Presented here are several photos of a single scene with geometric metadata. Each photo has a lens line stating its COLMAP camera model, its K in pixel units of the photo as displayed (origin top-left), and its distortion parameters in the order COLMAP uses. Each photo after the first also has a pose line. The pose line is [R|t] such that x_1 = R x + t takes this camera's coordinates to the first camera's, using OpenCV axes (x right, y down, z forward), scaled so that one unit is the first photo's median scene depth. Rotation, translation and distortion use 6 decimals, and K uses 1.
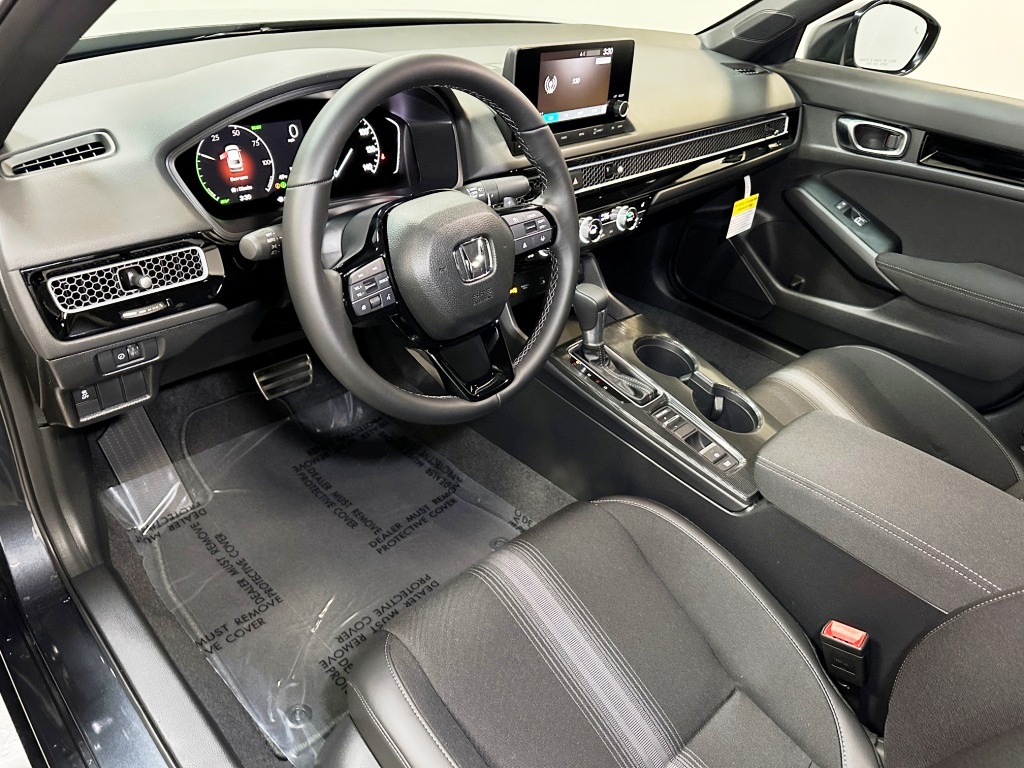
lens RADIAL K [[715.2, 0, 520.0], [0, 715.2, 372.6], [0, 0, 1]] dist [0.057285, -0.095597]
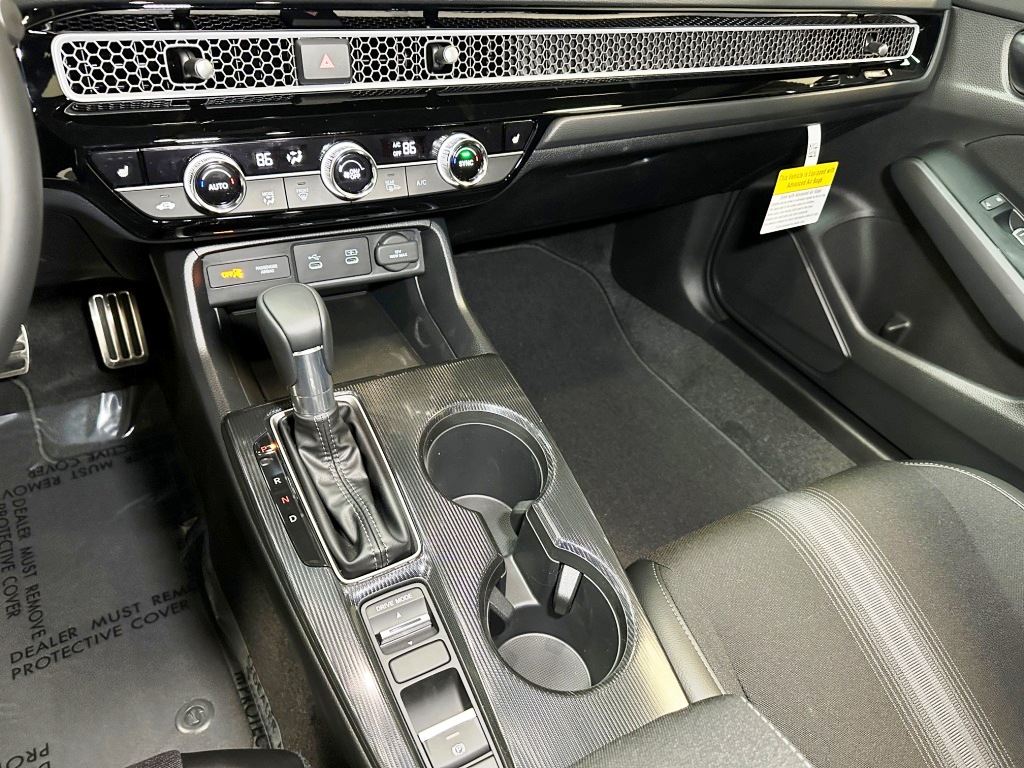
lens RADIAL K [[721.9, 0, 518.7], [0, 721.9, 372.7], [0, 0, 1]] dist [0.011696, -0.025089]
pose [[0.967452, 0.166976, -0.190144, 0.235687], [-0.158035, 0.985525, 0.061362, -0.086002], [0.197638, -0.029316, 0.979837, 0.412524]]
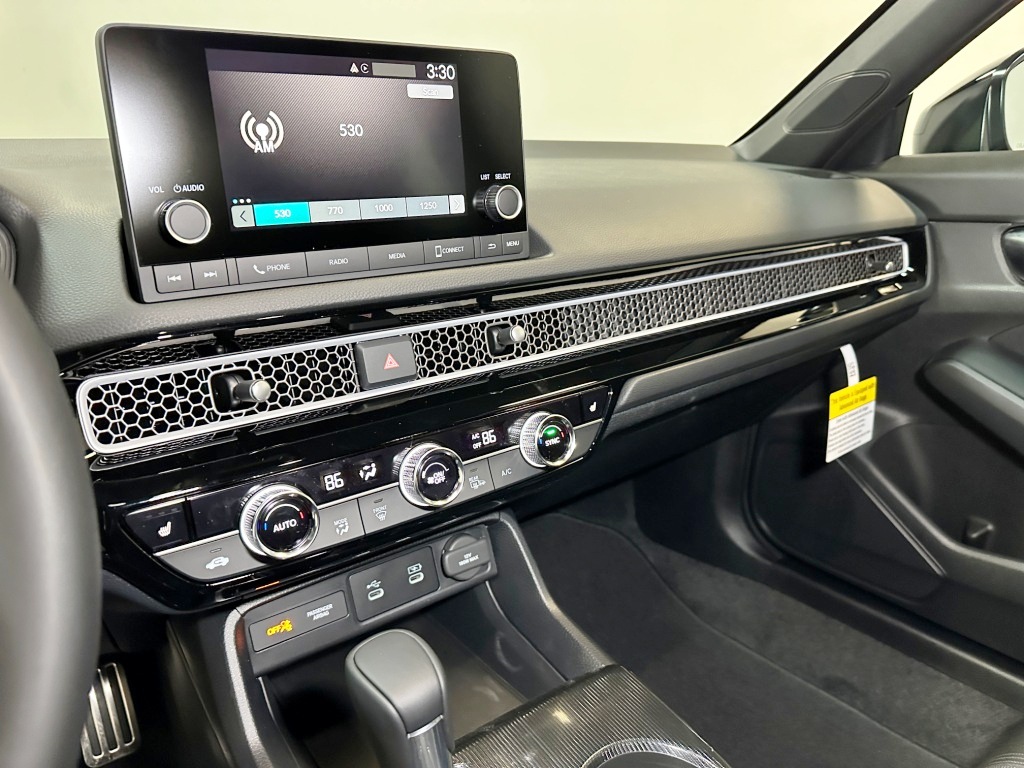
lens RADIAL K [[707.1, 0, 532.0], [0, 707.1, 376.0], [0, 0, 1]] dist [0.166512, -0.312947]
pose [[0.986840, -0.074700, -0.143409, 0.159817], [0.029265, 0.954760, -0.295935, -0.099005], [0.159027, 0.287844, 0.944381, 0.460947]]
